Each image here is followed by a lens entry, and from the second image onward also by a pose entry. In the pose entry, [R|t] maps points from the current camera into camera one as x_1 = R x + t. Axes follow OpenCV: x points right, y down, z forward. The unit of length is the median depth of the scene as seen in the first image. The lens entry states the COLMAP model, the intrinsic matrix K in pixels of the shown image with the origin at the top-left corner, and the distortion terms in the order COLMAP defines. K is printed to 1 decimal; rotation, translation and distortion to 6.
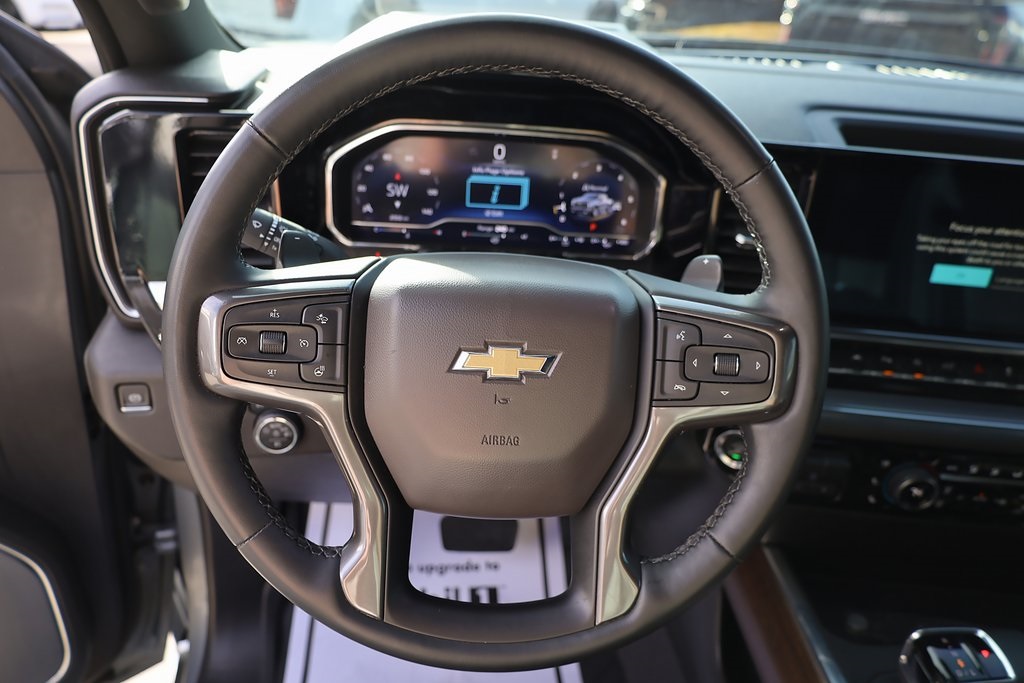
lens RADIAL K [[642.8, 0, 533.0], [0, 642.8, 329.1], [0, 0, 1]] dist [-0.027862, 0.001132]
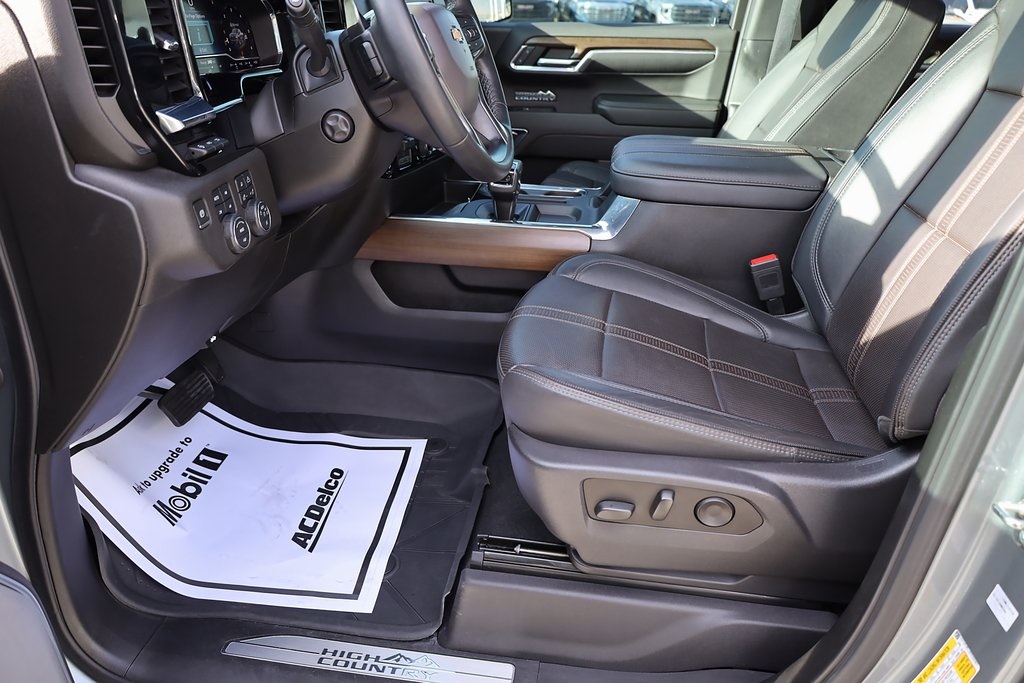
lens RADIAL K [[700.6, 0, 513.4], [0, 700.6, 346.4], [0, 0, 1]] dist [-0.005364, -0.000024]
pose [[0.211051, -0.476604, 0.853409, -1.691388], [0.429977, 0.829335, 0.356824, 0.106847], [-0.877825, 0.291638, 0.379961, 0.057789]]
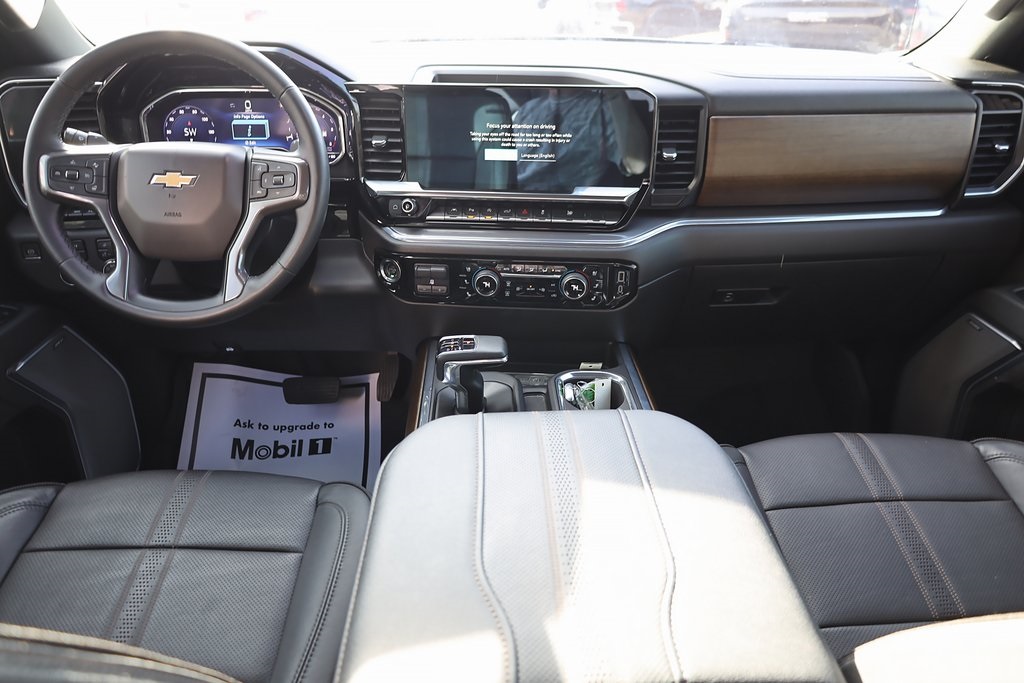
lens RADIAL K [[710.8, 0, 514.7], [0, 710.8, 345.3], [0, 0, 1]] dist [-0.003069, -0.003531]
pose [[0.997694, -0.051918, -0.043717, 0.773787], [0.051828, 0.998651, -0.003191, 0.439587], [0.043824, 0.000918, 0.999039, -0.916940]]
